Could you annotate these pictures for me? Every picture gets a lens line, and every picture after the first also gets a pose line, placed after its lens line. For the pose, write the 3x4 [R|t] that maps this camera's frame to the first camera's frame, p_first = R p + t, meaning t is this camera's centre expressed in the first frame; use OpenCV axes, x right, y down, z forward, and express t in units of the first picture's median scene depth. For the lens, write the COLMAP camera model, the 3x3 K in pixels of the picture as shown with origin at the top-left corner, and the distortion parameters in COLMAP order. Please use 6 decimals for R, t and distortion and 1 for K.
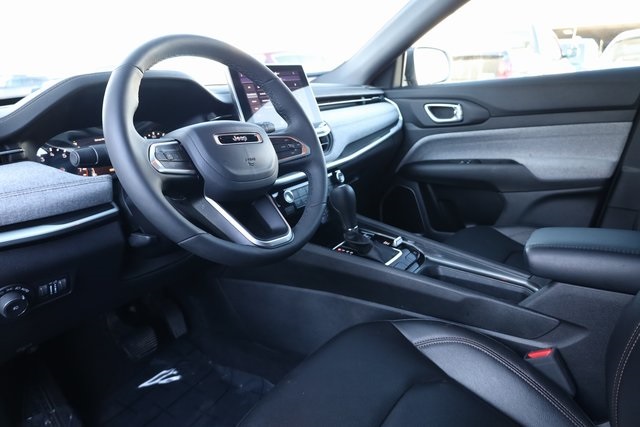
lens RADIAL K [[441.5, 0, 320.0], [0, 441.5, 213.5], [0, 0, 1]] dist [-0.002435, -0.002339]
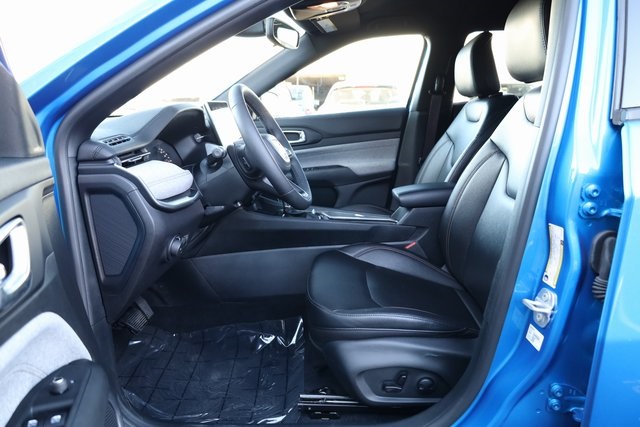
lens RADIAL K [[441.5, 0, 320.0], [0, 441.5, 213.5], [0, 0, 1]] dist [-0.002435, -0.002339]
pose [[0.840109, -0.112383, 0.530647, -0.465726], [0.154966, 0.987254, -0.036255, 0.093163], [-0.519809, 0.112690, 0.846817, -0.264447]]
